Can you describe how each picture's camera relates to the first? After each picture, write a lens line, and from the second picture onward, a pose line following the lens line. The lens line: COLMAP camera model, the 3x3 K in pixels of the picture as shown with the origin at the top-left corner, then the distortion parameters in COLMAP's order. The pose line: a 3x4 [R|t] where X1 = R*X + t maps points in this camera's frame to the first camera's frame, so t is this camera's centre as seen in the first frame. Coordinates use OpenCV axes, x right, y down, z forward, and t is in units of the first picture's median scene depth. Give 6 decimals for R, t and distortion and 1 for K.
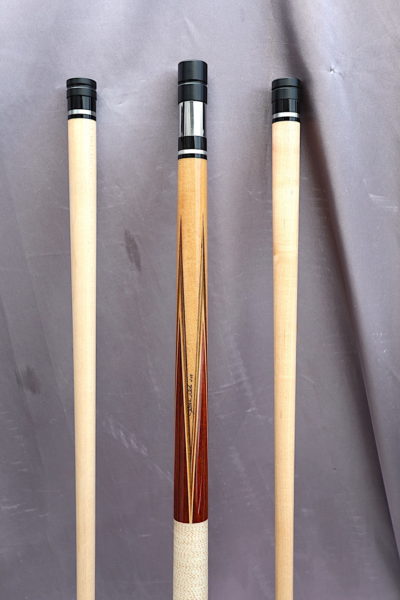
lens RADIAL K [[637.1, 0, 200.0], [0, 637.1, 300.0], [0, 0, 1]] dist [-0.001411, 0.112340]
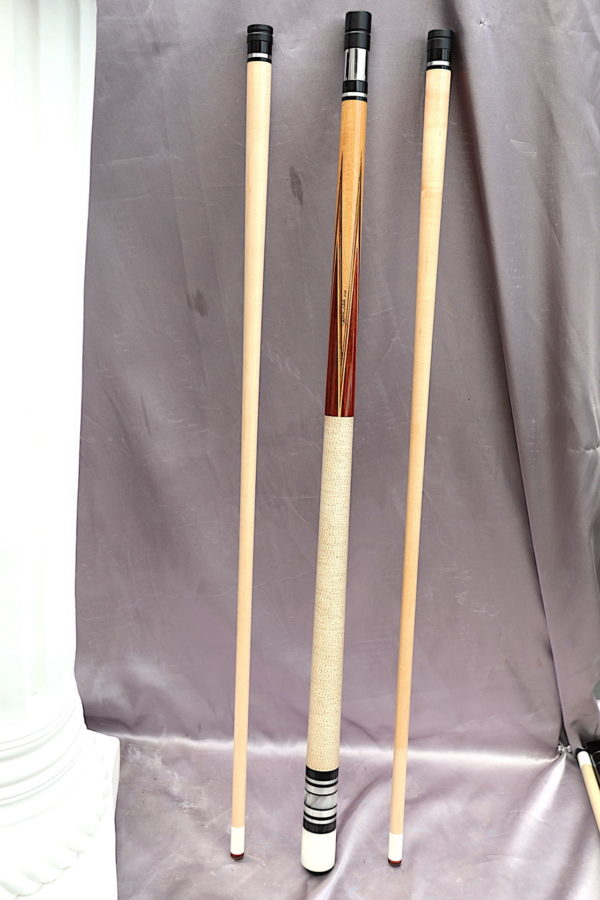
lens RADIAL K [[955.7, 0, 300.0], [0, 955.7, 450.0], [0, 0, 1]] dist [-0.001411, 0.112340]
pose [[0.998520, 0.043252, -0.032979, -0.025303], [-0.039652, 0.993898, 0.102927, 0.223748], [0.037230, -0.101467, 0.994142, -0.761119]]
